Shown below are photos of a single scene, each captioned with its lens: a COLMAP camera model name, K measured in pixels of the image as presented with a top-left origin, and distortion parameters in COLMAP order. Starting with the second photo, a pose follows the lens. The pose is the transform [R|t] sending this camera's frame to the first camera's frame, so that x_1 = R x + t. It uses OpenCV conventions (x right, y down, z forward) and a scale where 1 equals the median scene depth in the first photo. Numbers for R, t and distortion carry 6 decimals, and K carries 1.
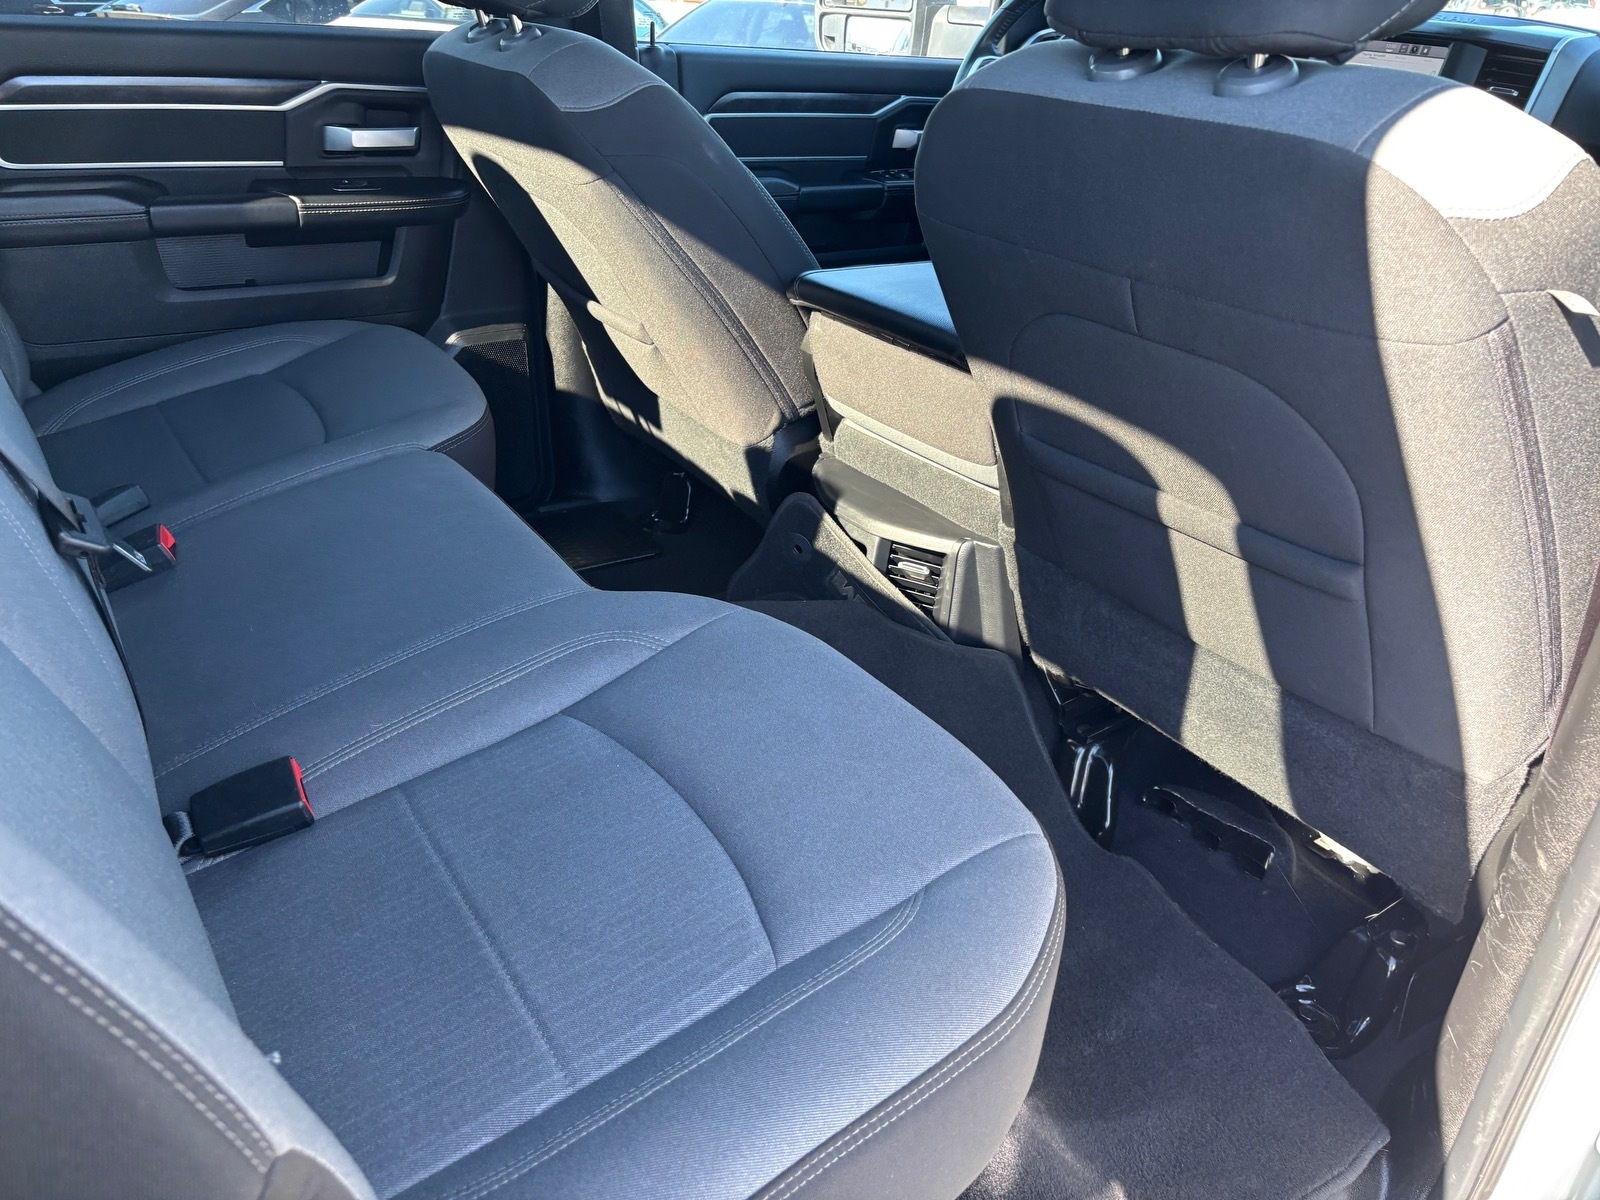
lens RADIAL K [[1191.4, 0, 779.7], [0, 1191.4, 608.0], [0, 0, 1]] dist [0.047700, -0.049190]
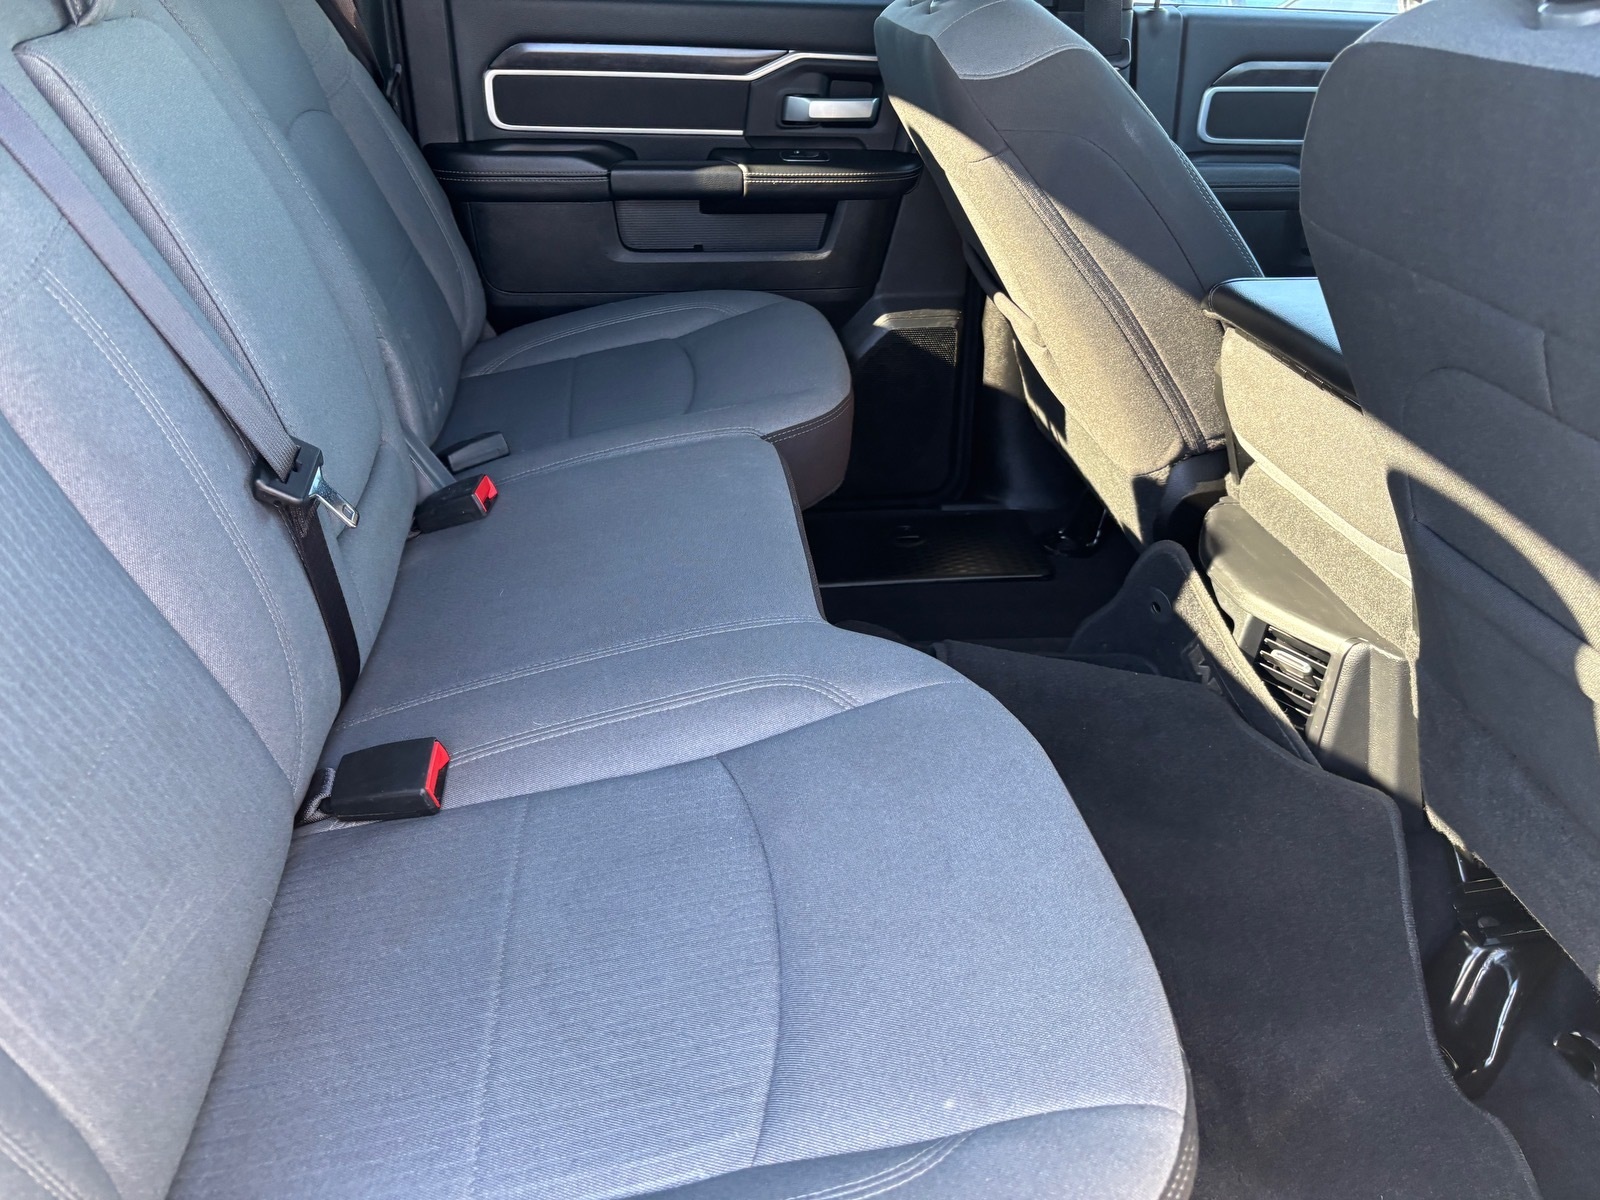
lens RADIAL K [[1191.1, 0, 800.0], [0, 1191.1, 600.0], [0, 0, 1]] dist [0.021559, -0.006733]
pose [[0.893296, 0.187581, -0.408454, 0.135628], [-0.182929, 0.981811, 0.050824, -0.052964], [0.410559, 0.029317, 0.911363, 0.141569]]
